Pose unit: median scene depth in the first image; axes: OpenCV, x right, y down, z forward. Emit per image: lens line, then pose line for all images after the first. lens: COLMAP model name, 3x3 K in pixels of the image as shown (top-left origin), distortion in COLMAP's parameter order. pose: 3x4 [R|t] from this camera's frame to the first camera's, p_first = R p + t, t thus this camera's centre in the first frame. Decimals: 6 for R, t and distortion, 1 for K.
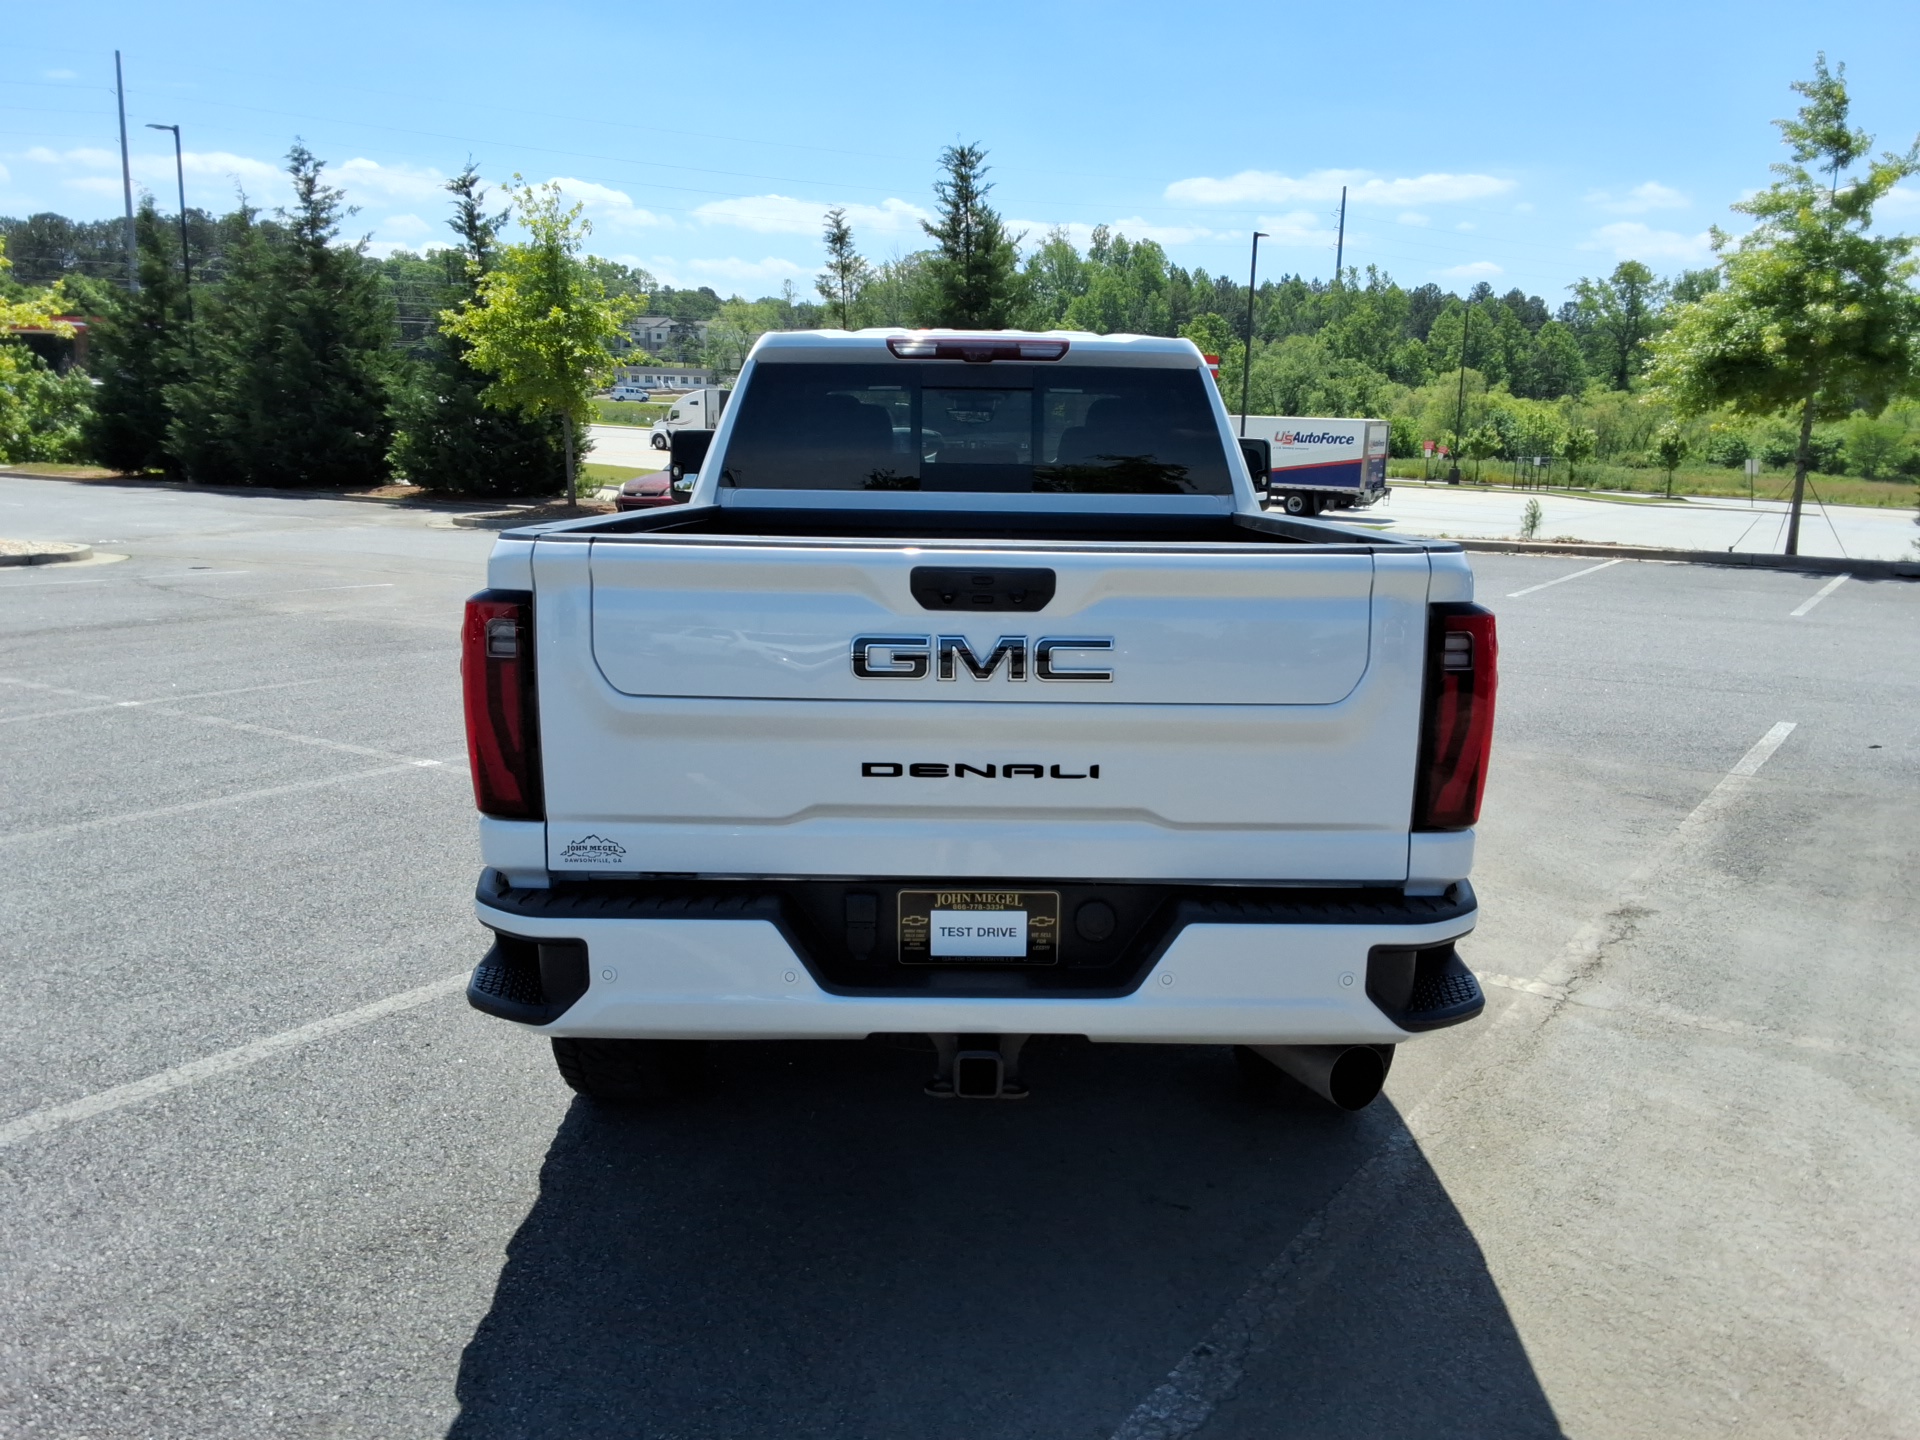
lens RADIAL K [[1533.0, 0, 970.5], [0, 1533.0, 732.3], [0, 0, 1]] dist [0.108036, -0.168950]
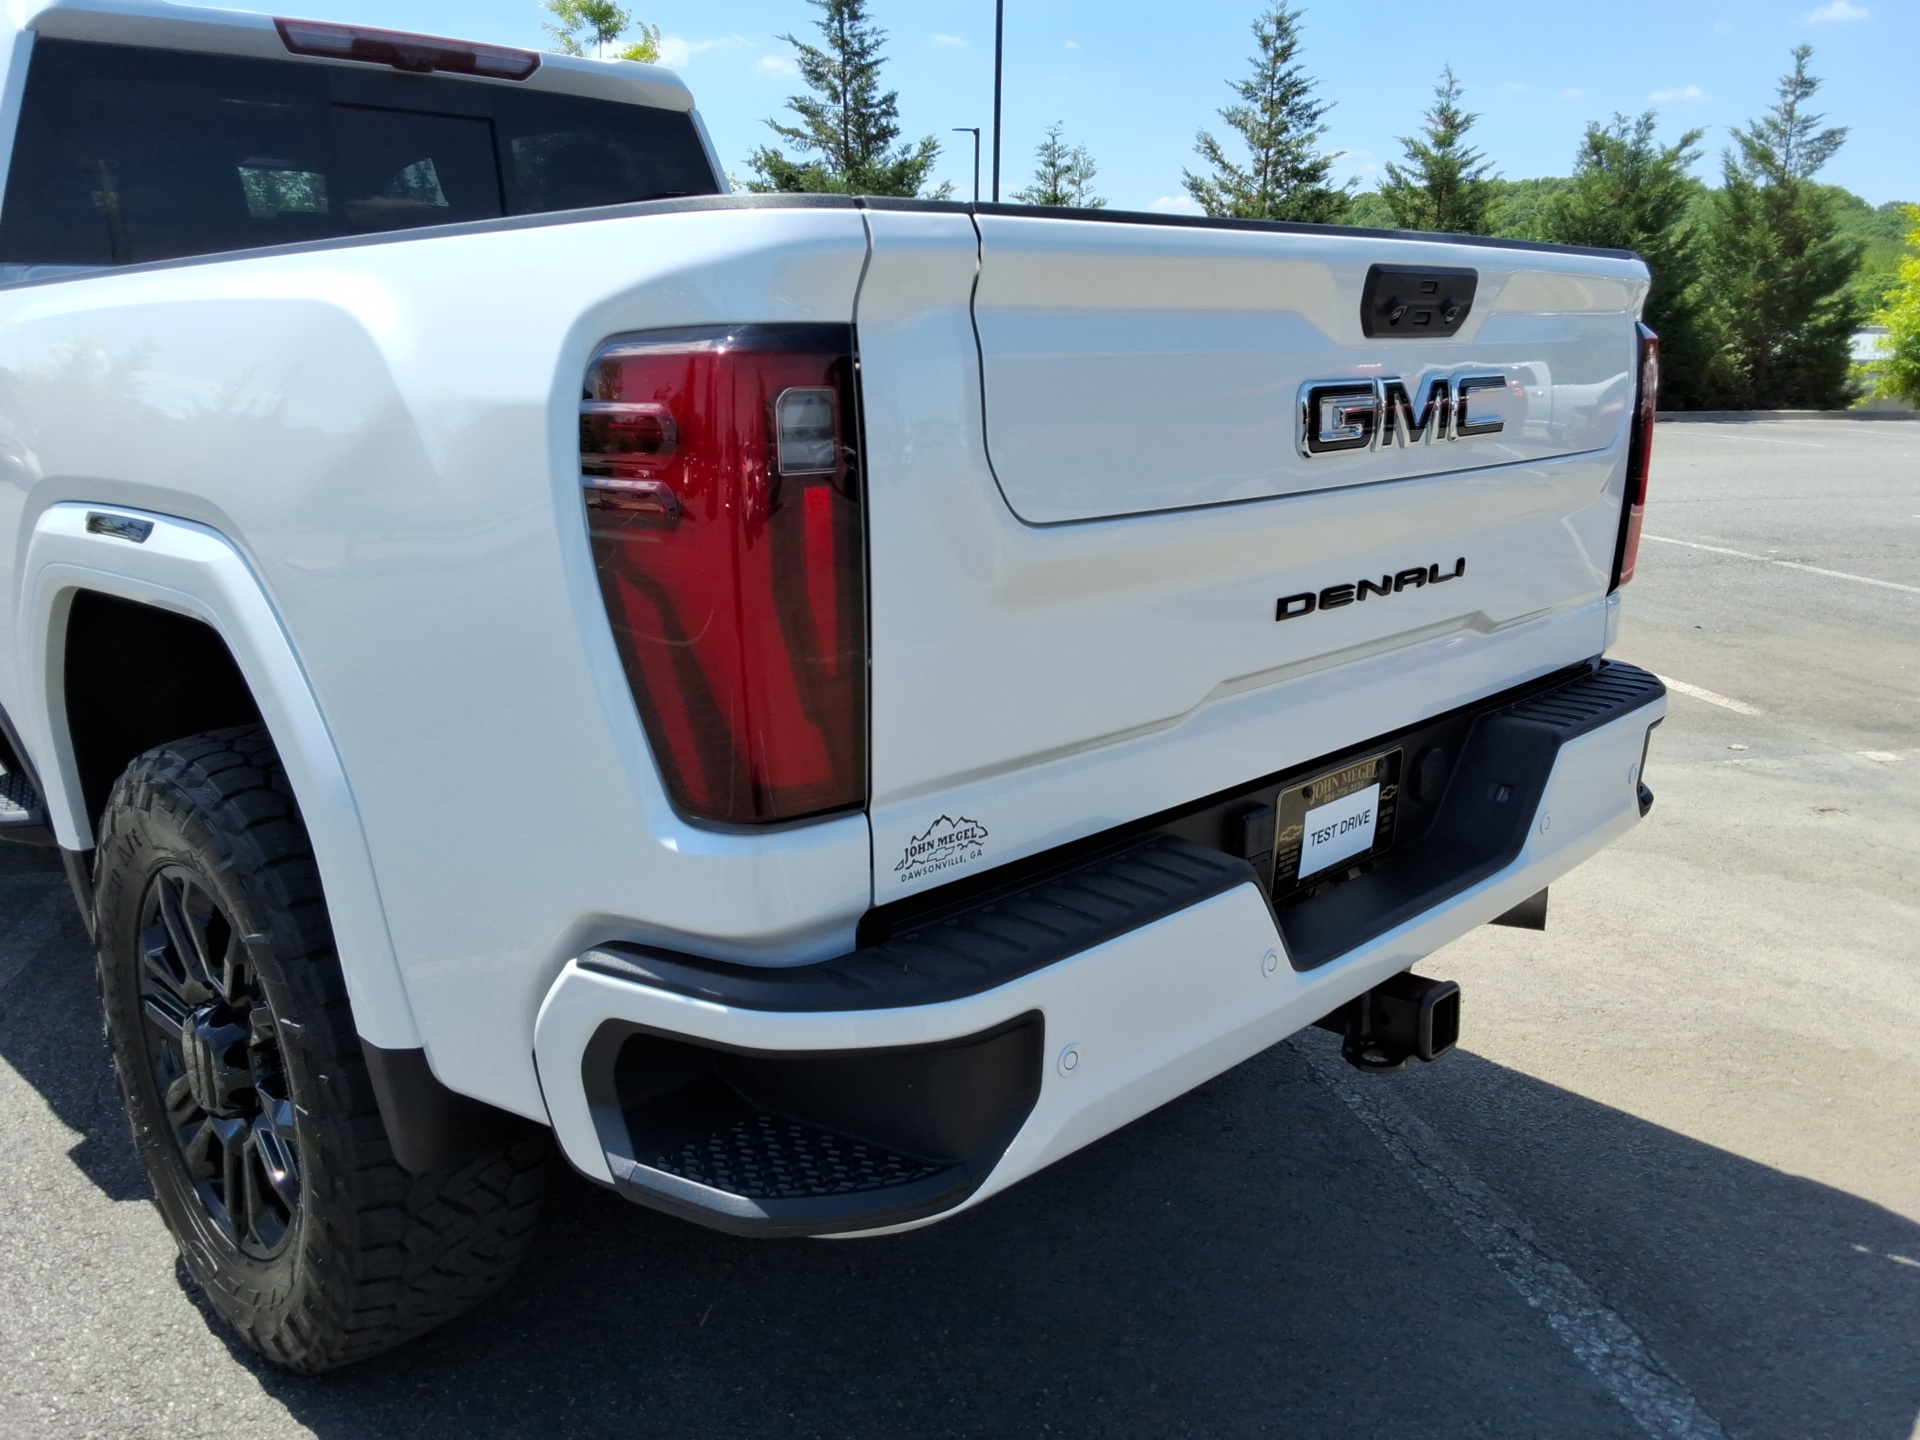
lens RADIAL K [[1533.0, 0, 959.3], [0, 1533.0, 737.9], [0, 0, 1]] dist [0.108036, -0.168950]
pose [[0.700101, -0.196016, 0.686612, -0.086703], [0.148499, 0.980527, 0.128507, -0.003497], [-0.698432, 0.011993, 0.715576, 0.093311]]
